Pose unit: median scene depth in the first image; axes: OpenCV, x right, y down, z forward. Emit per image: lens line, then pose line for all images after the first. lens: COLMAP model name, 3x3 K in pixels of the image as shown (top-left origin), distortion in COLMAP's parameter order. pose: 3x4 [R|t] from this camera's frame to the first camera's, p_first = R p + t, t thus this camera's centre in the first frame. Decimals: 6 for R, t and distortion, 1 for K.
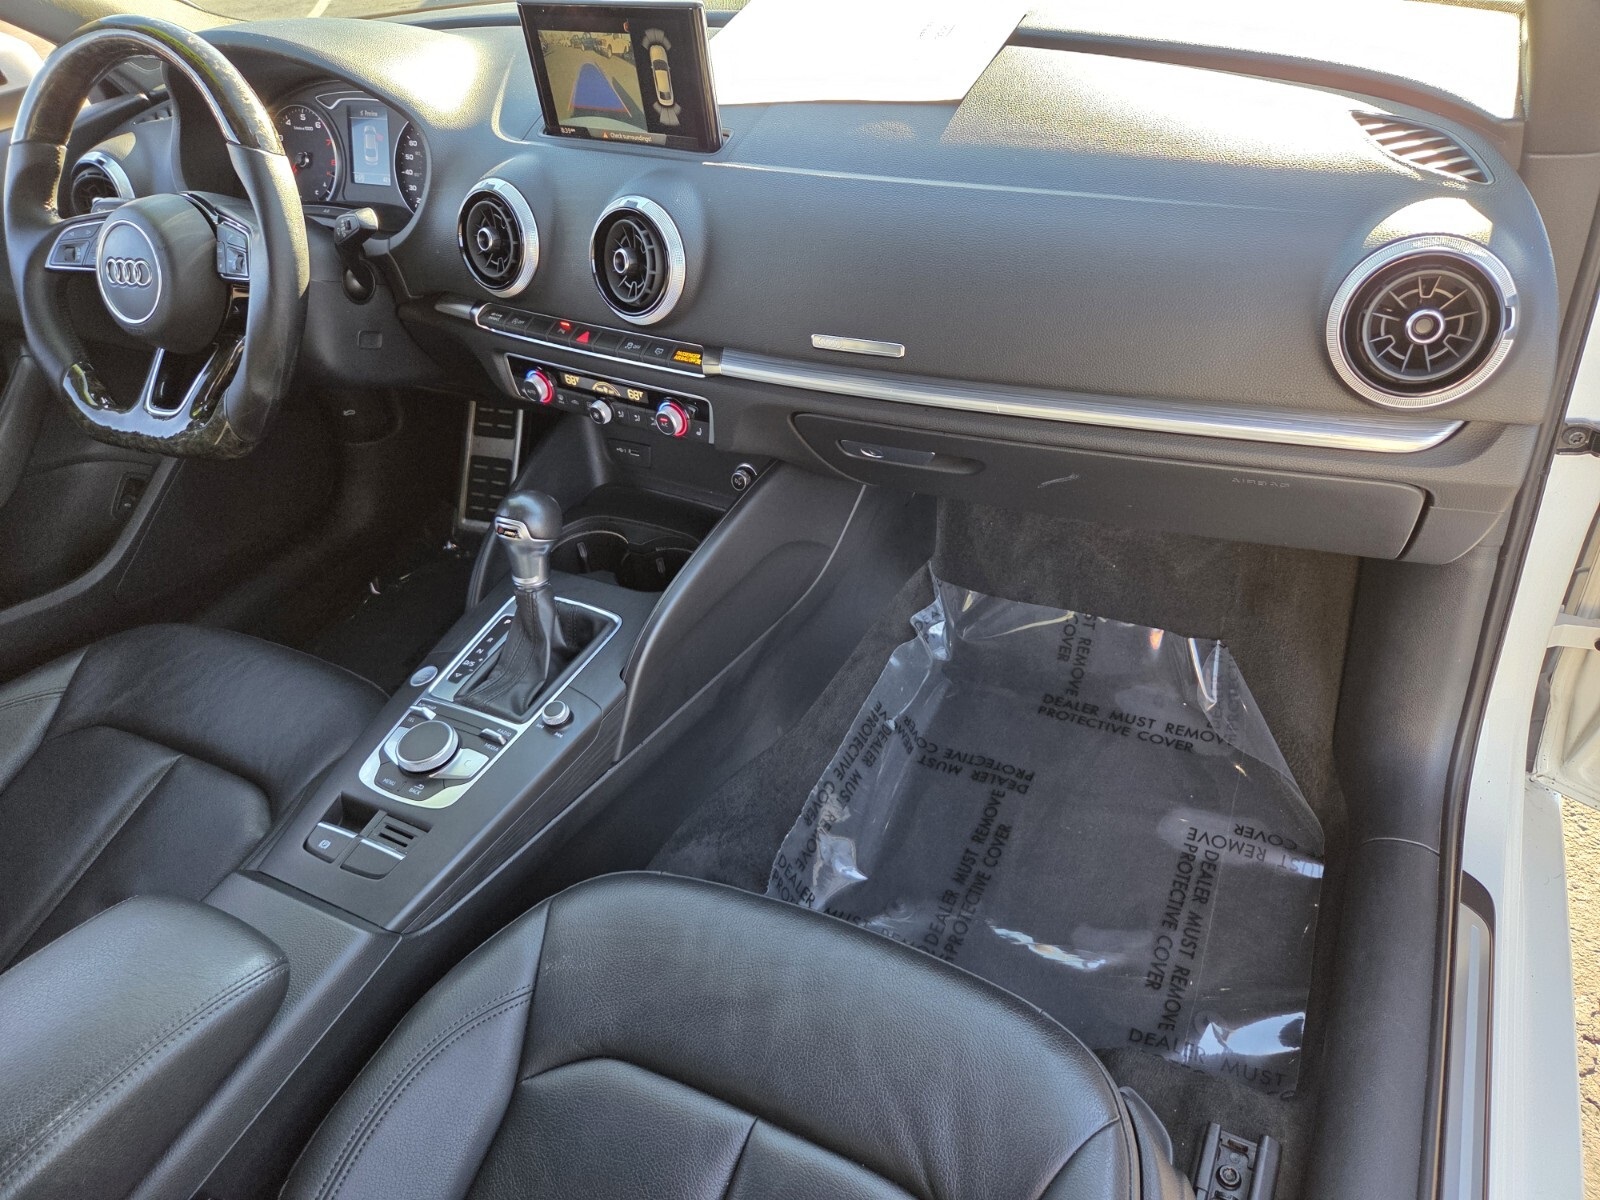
lens RADIAL K [[1044.7, 0, 800.0], [0, 1044.7, 600.0], [0, 0, 1]] dist [0.028733, -0.041857]
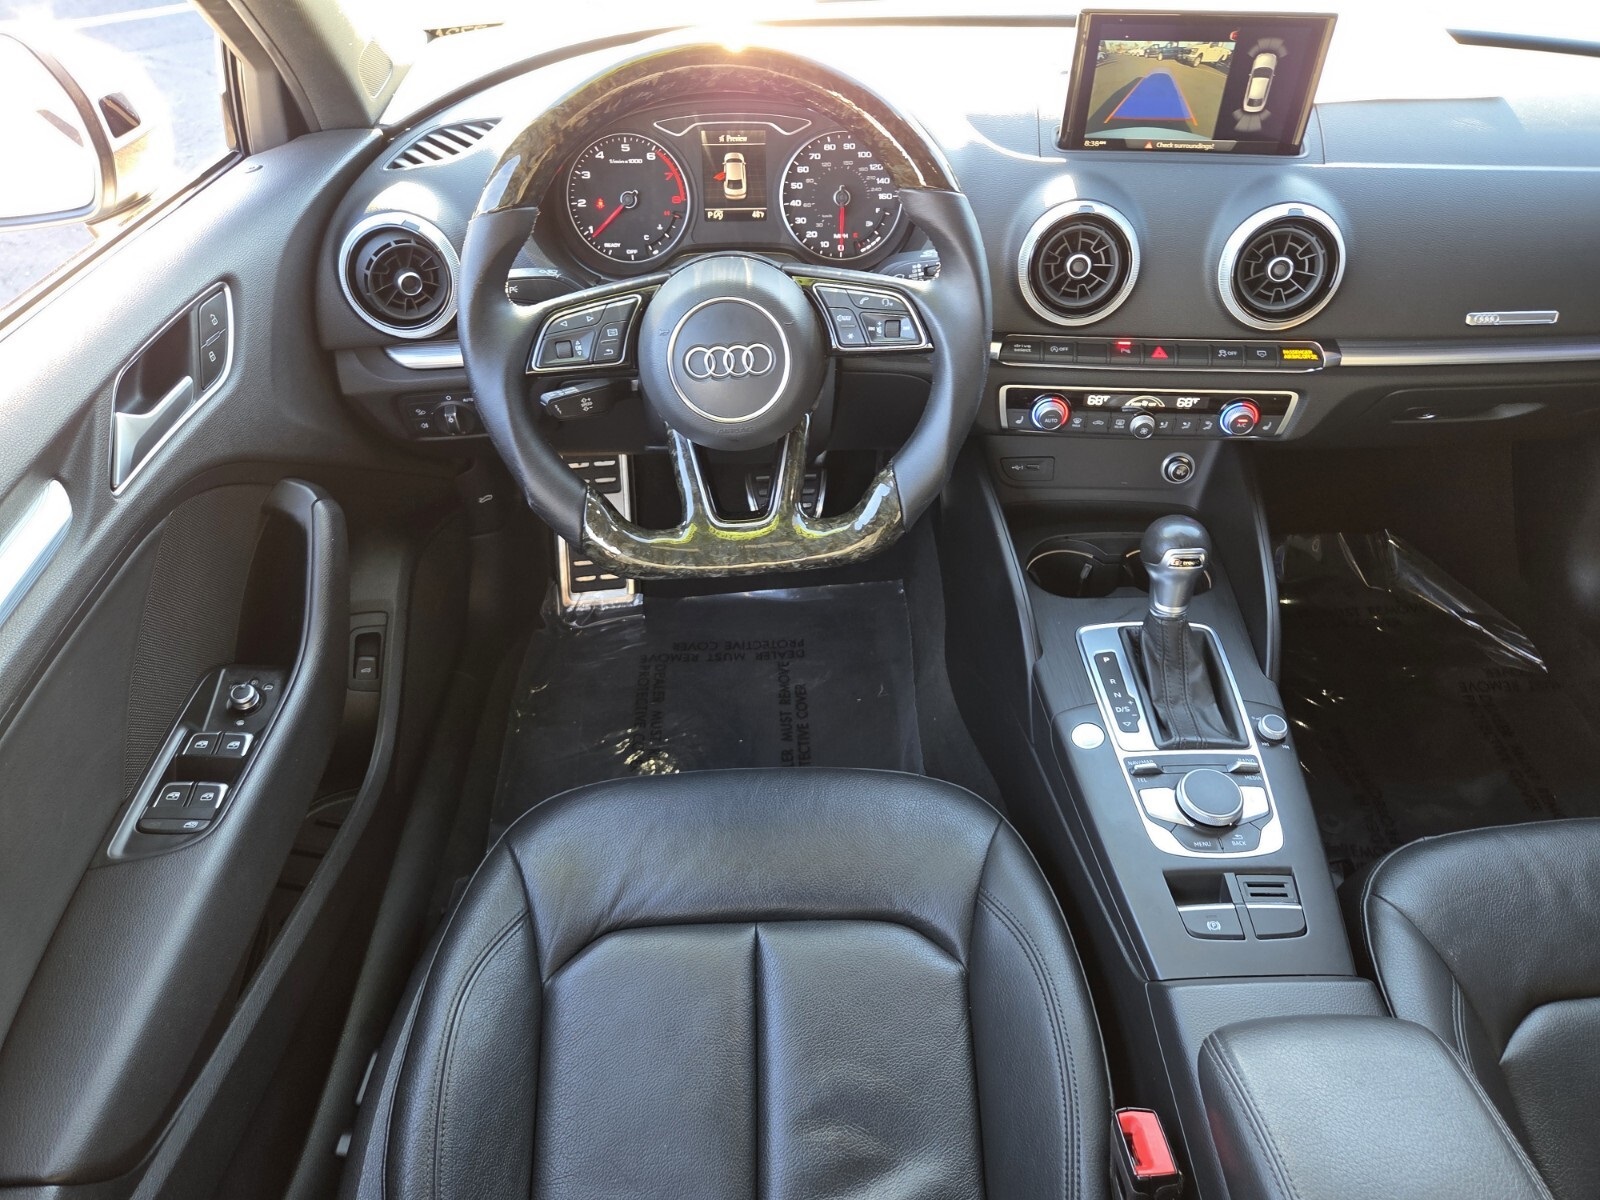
lens RADIAL K [[1044.7, 0, 800.0], [0, 1044.7, 600.0], [0, 0, 1]] dist [0.028733, -0.041857]
pose [[0.879876, -0.236024, 0.412446, -0.933114], [0.233815, 0.970630, 0.056646, -0.155787], [-0.413702, 0.046594, 0.909219, 0.252506]]
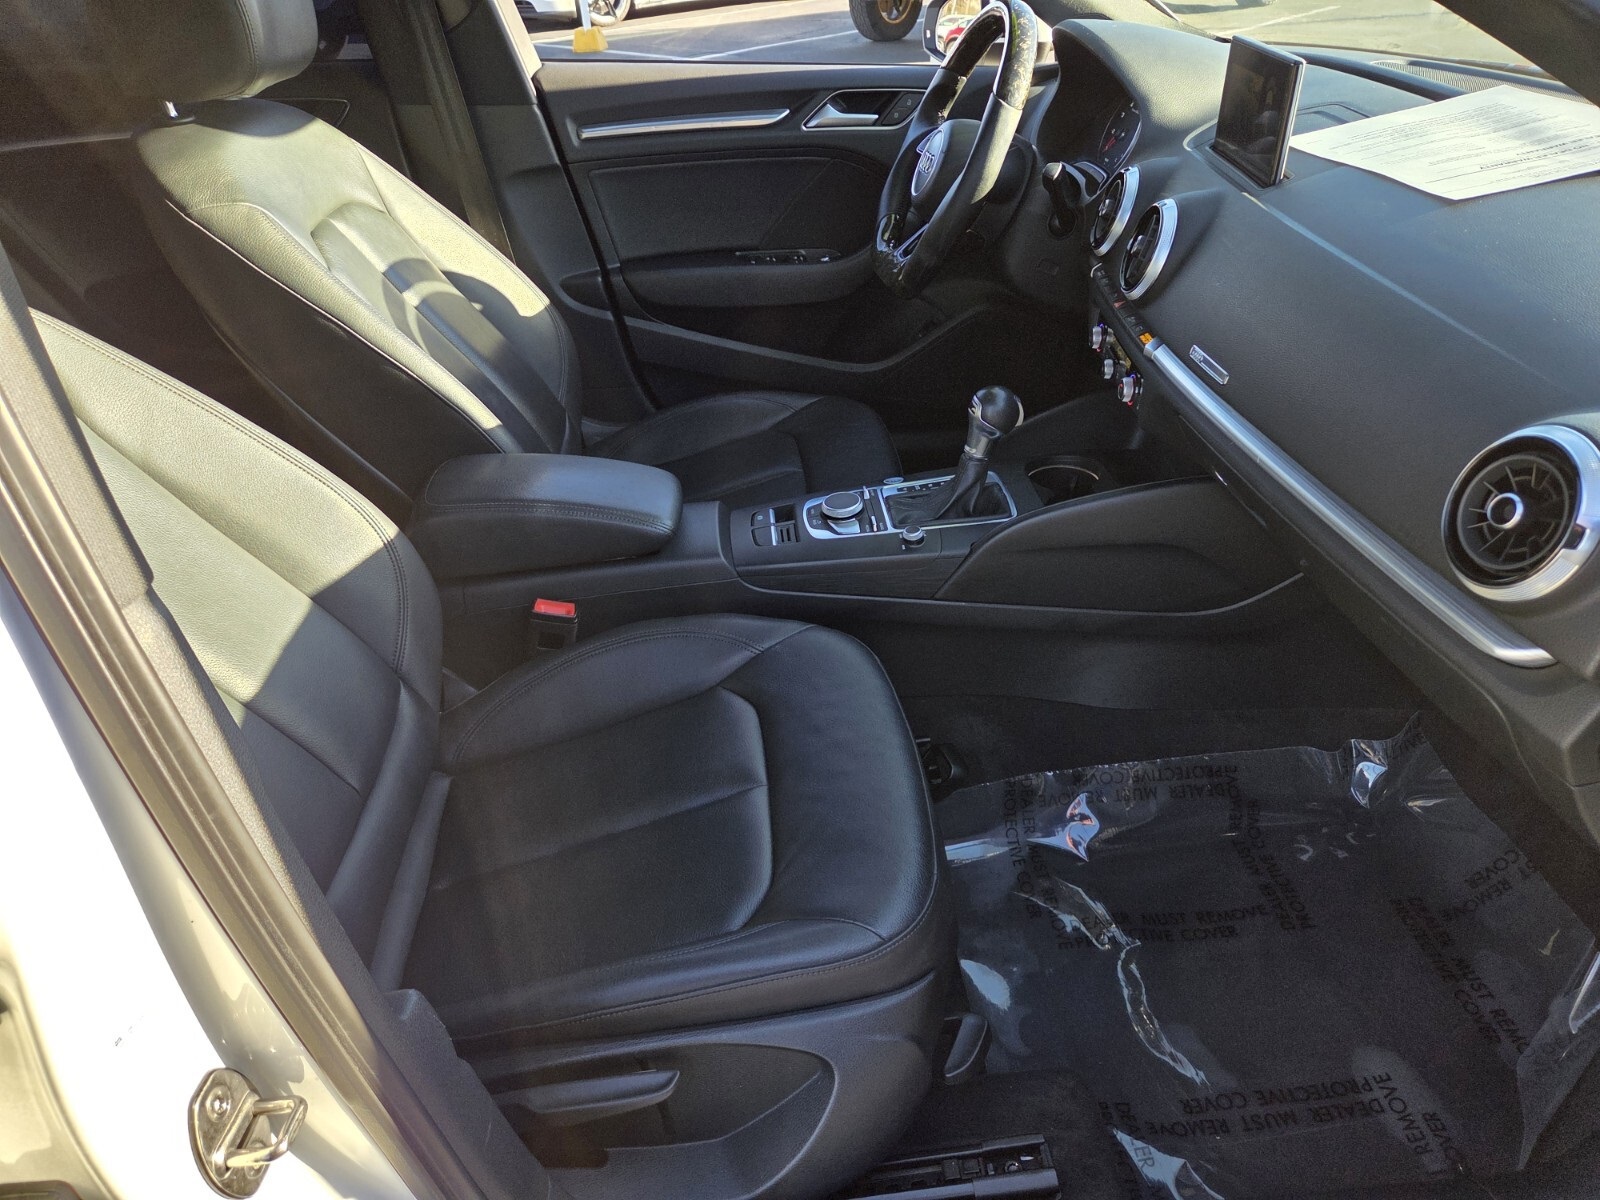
lens RADIAL K [[1044.7, 0, 800.0], [0, 1044.7, 600.0], [0, 0, 1]] dist [0.028733, -0.041857]
pose [[0.528350, 0.534948, -0.659300, 0.594319], [-0.540305, 0.810851, 0.224924, -0.043293], [0.654917, 0.237385, 0.717448, -0.050439]]
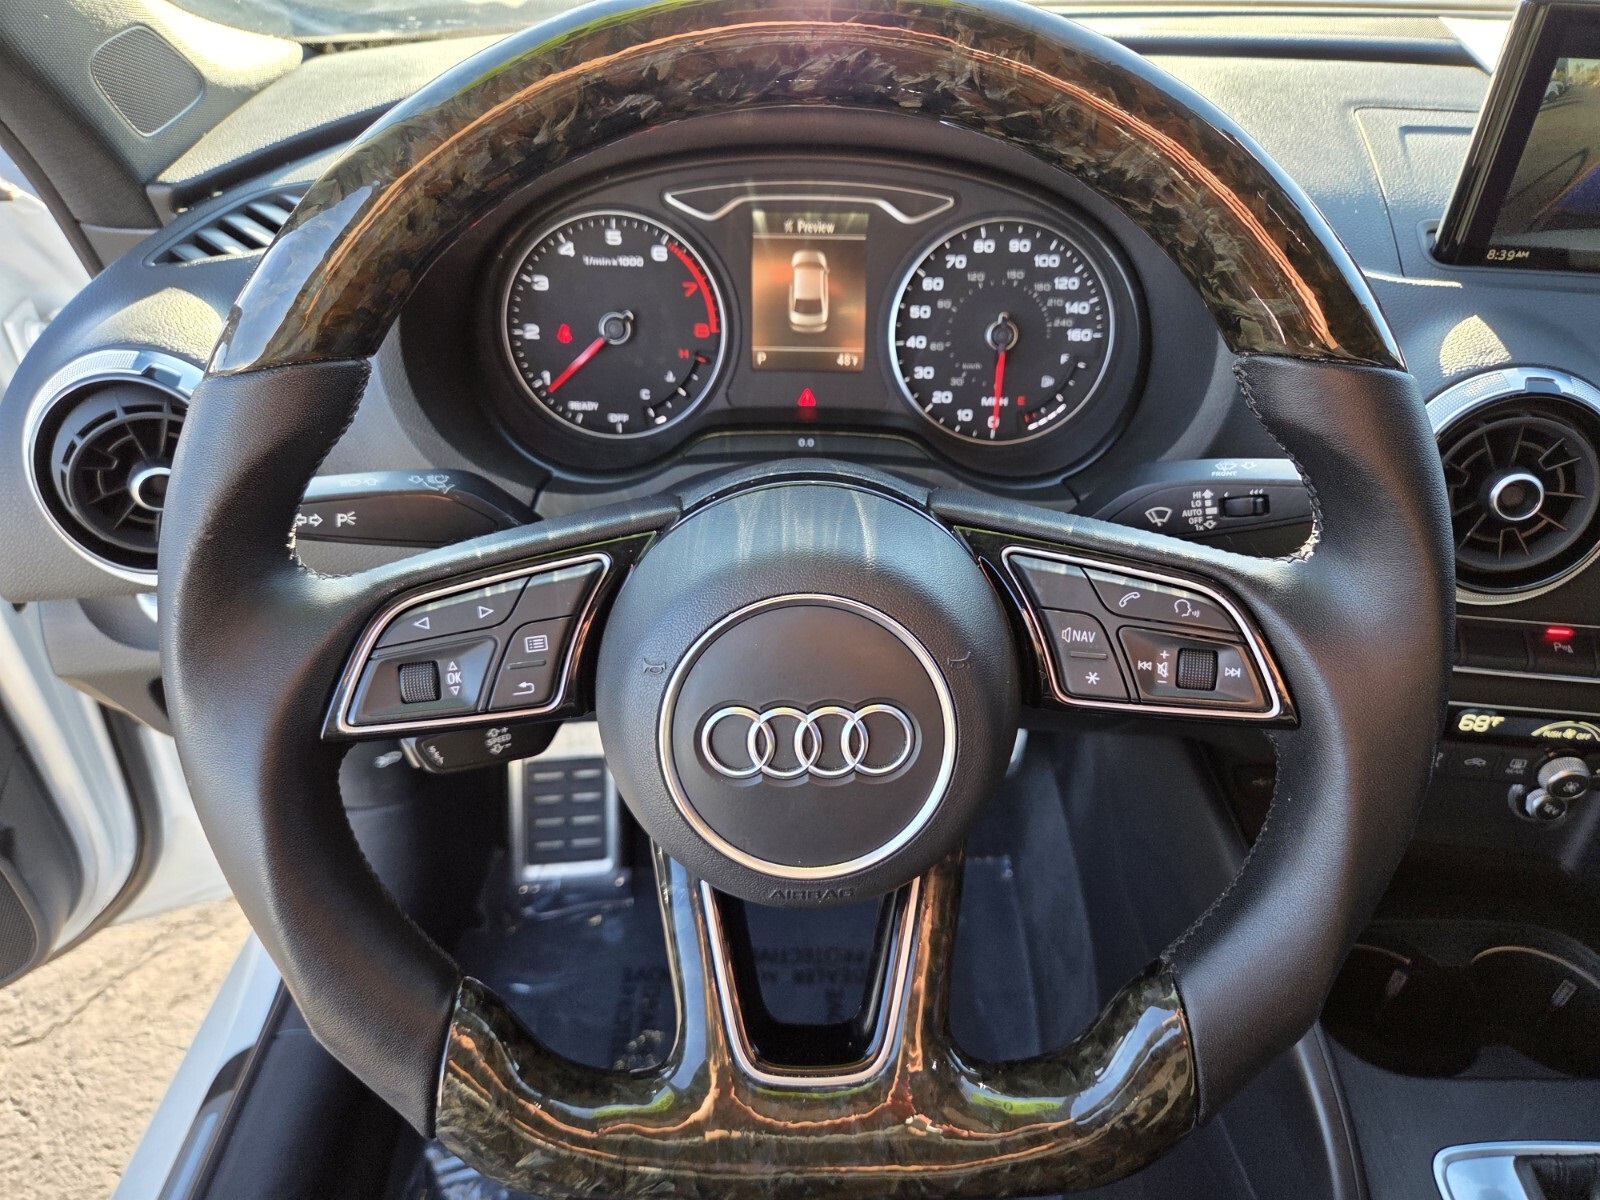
lens RADIAL K [[1044.7, 0, 800.0], [0, 1044.7, 600.0], [0, 0, 1]] dist [0.028733, -0.041857]
pose [[0.893889, -0.171813, 0.414055, -0.741262], [0.199883, 0.979499, -0.025075, -0.333928], [-0.401259, 0.105176, 0.909906, 0.684150]]
